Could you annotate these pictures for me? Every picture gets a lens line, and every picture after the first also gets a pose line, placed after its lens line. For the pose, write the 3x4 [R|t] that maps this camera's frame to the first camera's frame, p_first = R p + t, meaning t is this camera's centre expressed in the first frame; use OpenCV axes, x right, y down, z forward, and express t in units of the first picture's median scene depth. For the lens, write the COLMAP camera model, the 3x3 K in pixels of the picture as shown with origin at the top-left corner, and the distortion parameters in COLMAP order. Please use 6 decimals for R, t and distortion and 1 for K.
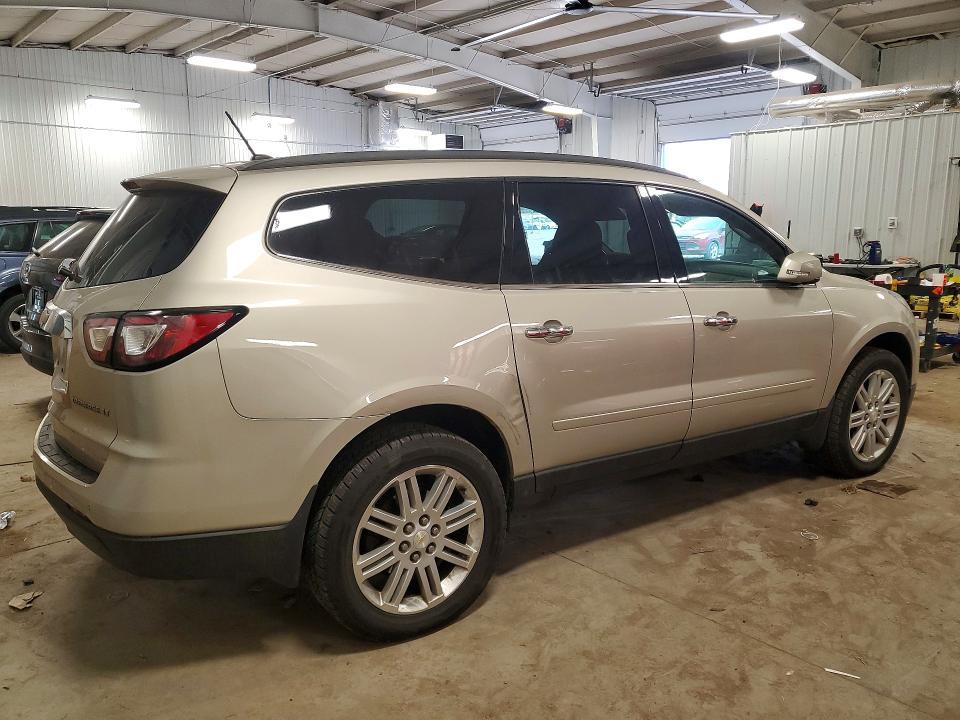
lens RADIAL K [[768.3, 0, 473.9], [0, 768.3, 359.8], [0, 0, 1]] dist [-0.006793, 0.021197]
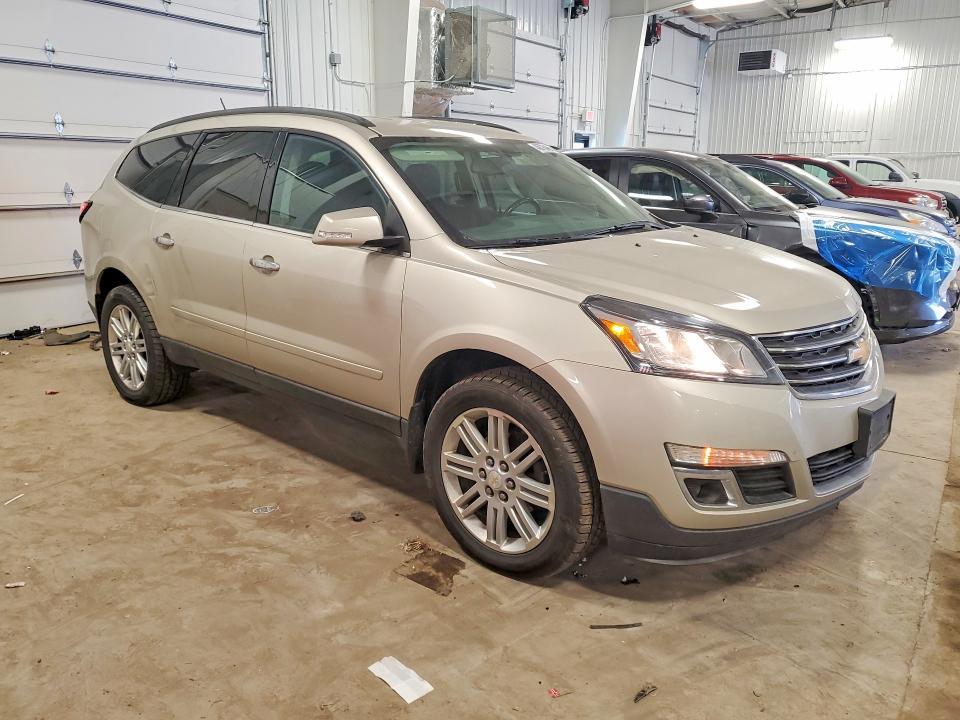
lens RADIAL K [[768.3, 0, 471.3], [0, 768.3, 357.8], [0, 0, 1]] dist [-0.006793, 0.021197]
pose [[0.226551, 0.246681, -0.942244, 1.418156], [-0.183251, 0.960916, 0.207509, -0.199655], [0.956605, 0.125656, 0.262900, 1.041824]]
